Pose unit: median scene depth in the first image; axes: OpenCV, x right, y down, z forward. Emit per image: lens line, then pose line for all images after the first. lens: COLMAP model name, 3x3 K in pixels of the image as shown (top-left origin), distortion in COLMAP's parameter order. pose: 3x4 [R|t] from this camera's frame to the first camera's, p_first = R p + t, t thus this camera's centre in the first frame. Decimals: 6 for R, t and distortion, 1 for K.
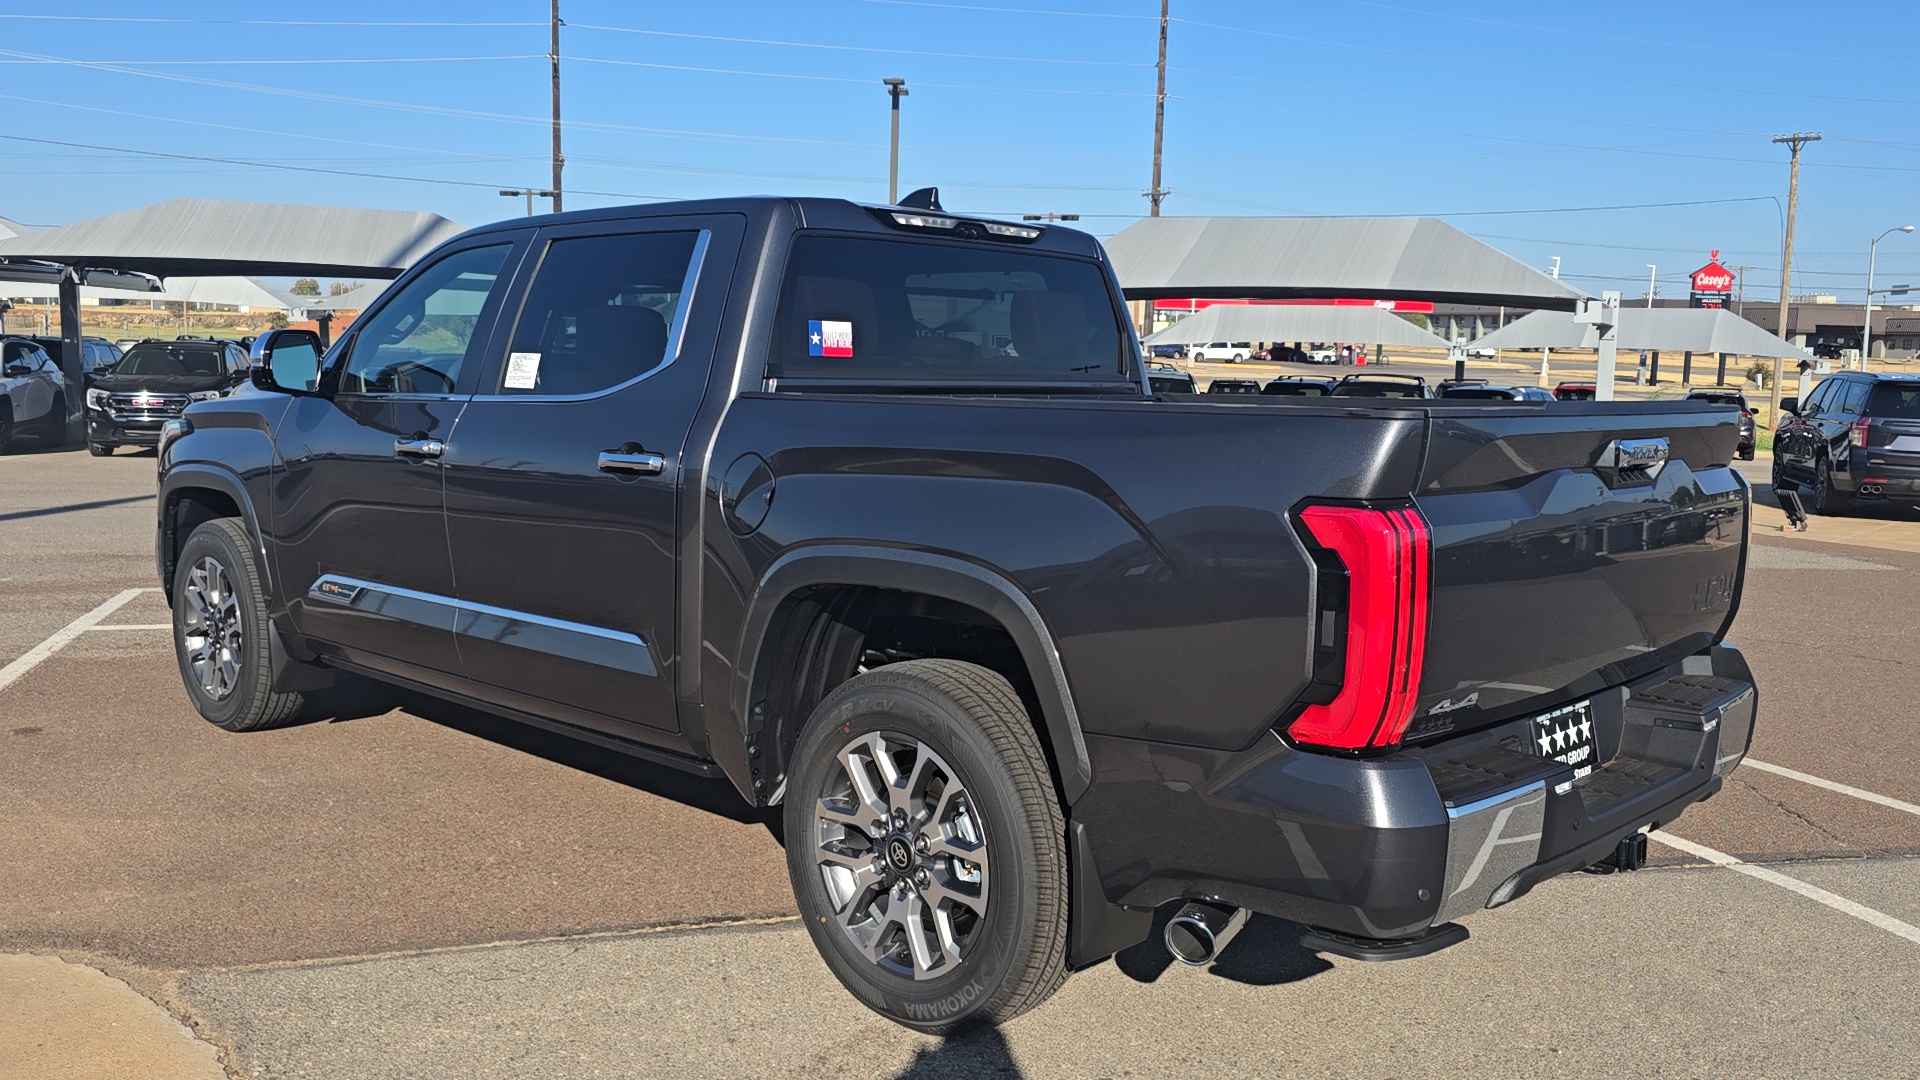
lens RADIAL K [[1569.5, 0, 927.1], [0, 1569.5, 531.9], [0, 0, 1]] dist [0.000905, 0.000412]
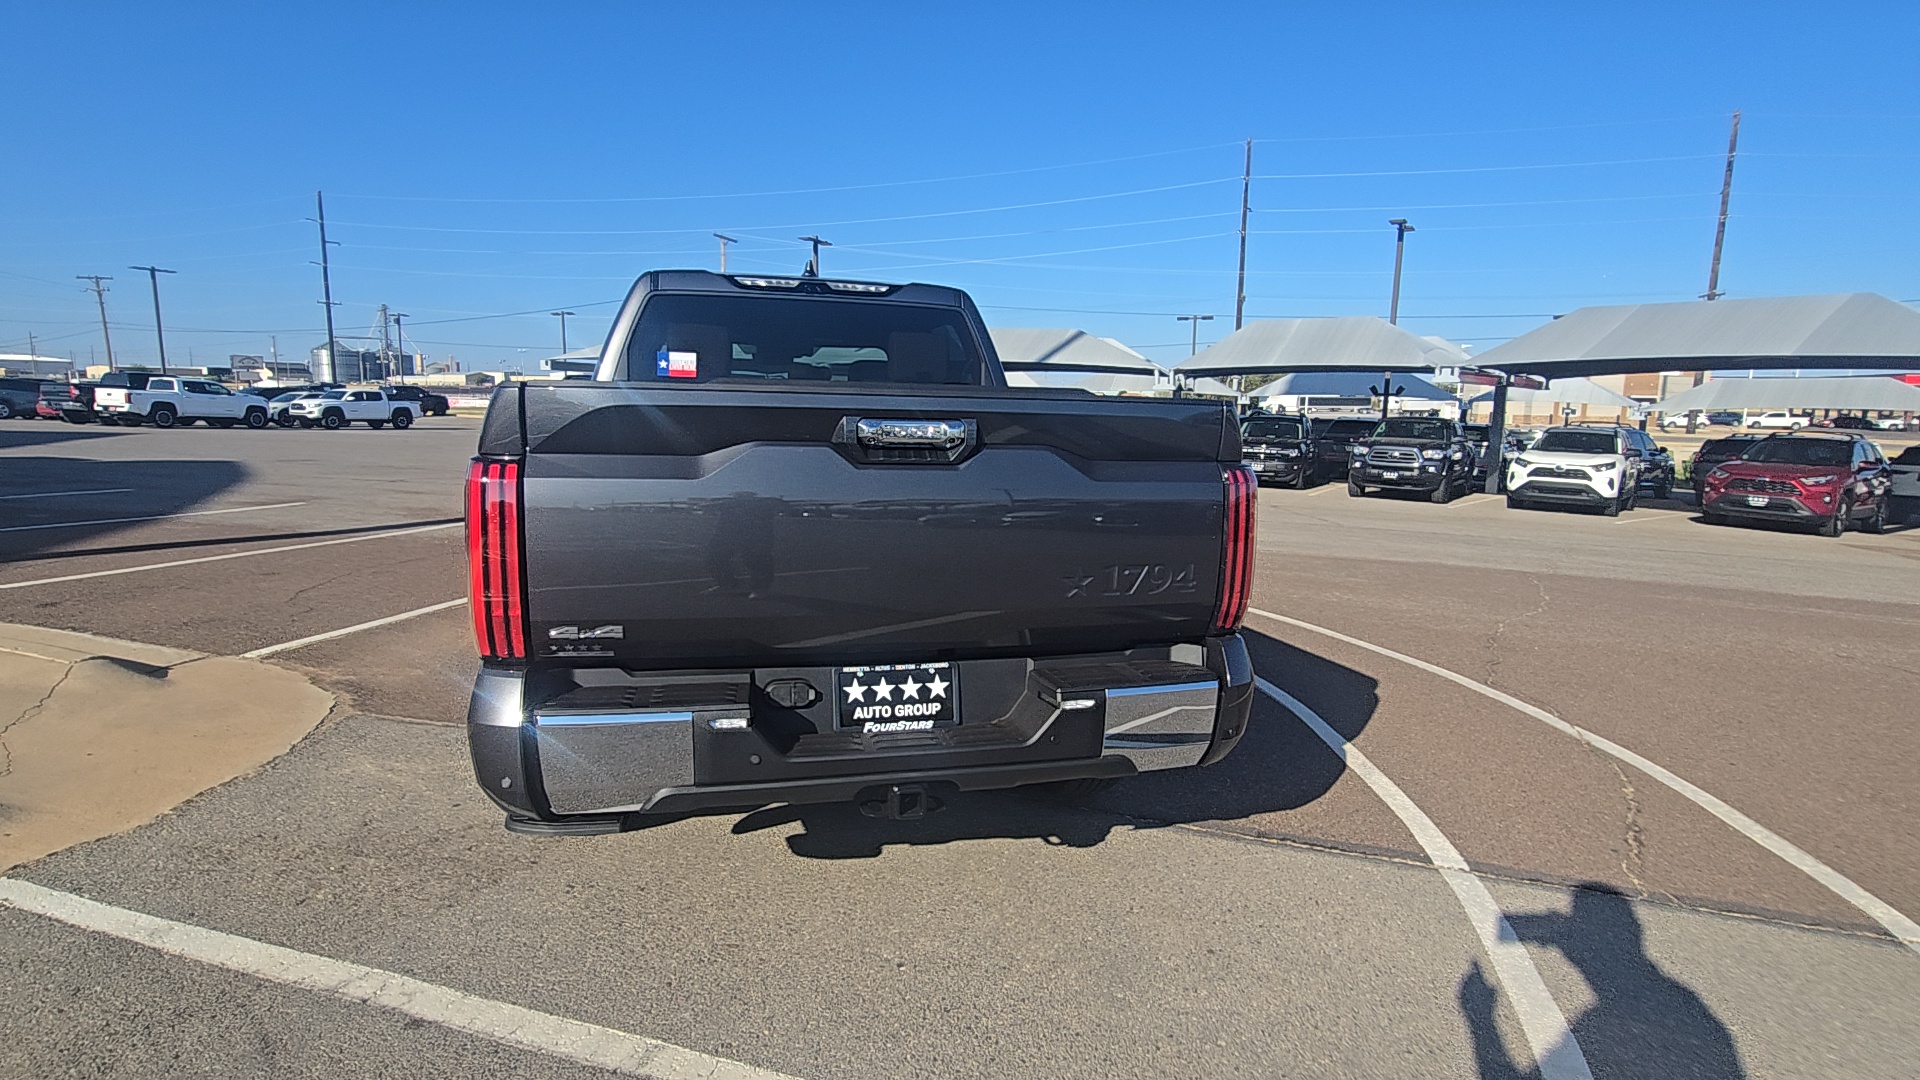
lens RADIAL K [[960.0, 0, 953.6], [0, 960.0, 550.3], [0, 0, 1]] dist [-0.000146, 0.000242]
pose [[0.856512, 0.071652, -0.511129, 0.100893], [-0.061559, 0.997430, 0.036667, 0.000480], [0.512442, 0.000059, 0.858722, 0.055954]]
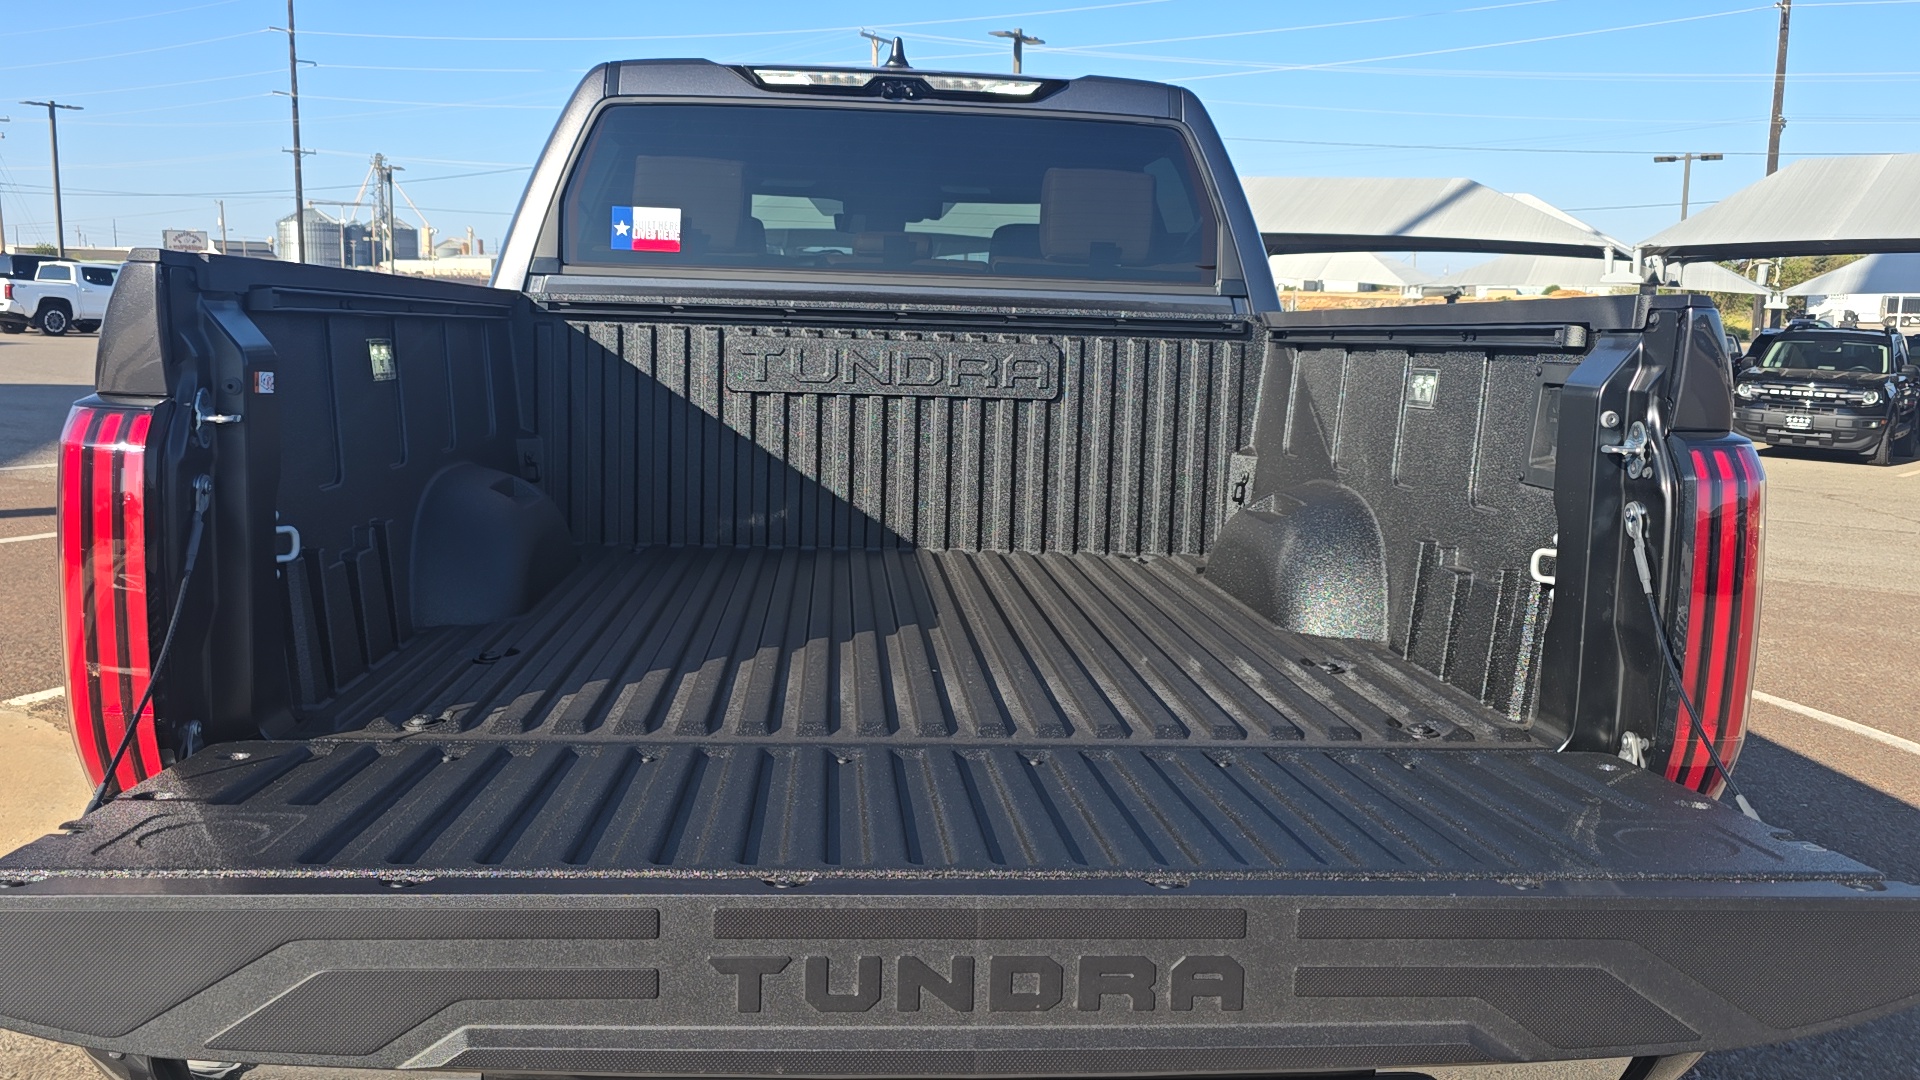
lens RADIAL K [[1569.5, 0, 927.1], [0, 1569.5, 531.9], [0, 0, 1]] dist [0.000905, 0.000412]
pose [[0.735902, 0.093981, -0.670534, 0.096588], [-0.087658, 0.995210, 0.043284, -0.002191], [0.671390, 0.026925, 0.740615, 0.078168]]
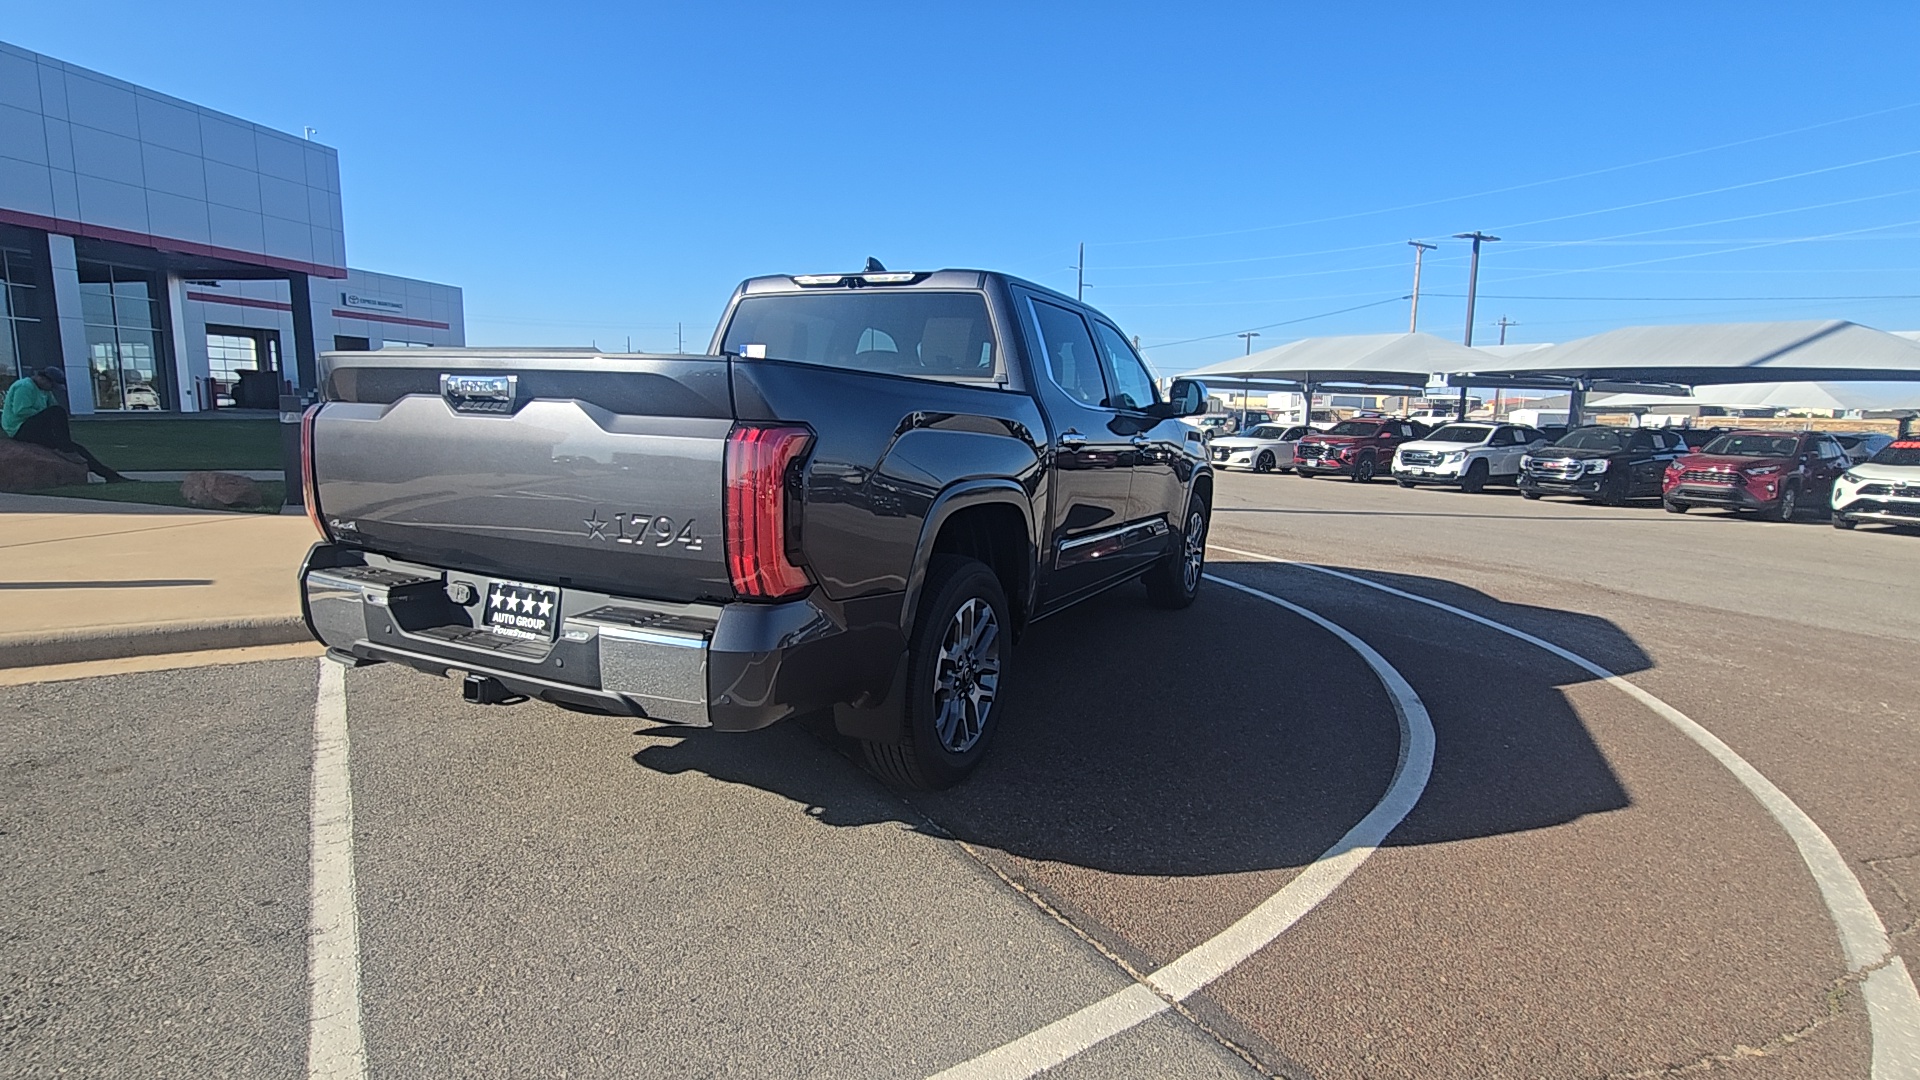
lens RADIAL K [[960.0, 0, 953.6], [0, 960.0, 550.3], [0, 0, 1]] dist [-0.000146, 0.000242]
pose [[0.321598, 0.124859, -0.938608, 0.166302], [-0.132161, 0.987484, 0.086078, -0.004417], [0.937608, 0.096365, 0.334075, 0.137776]]
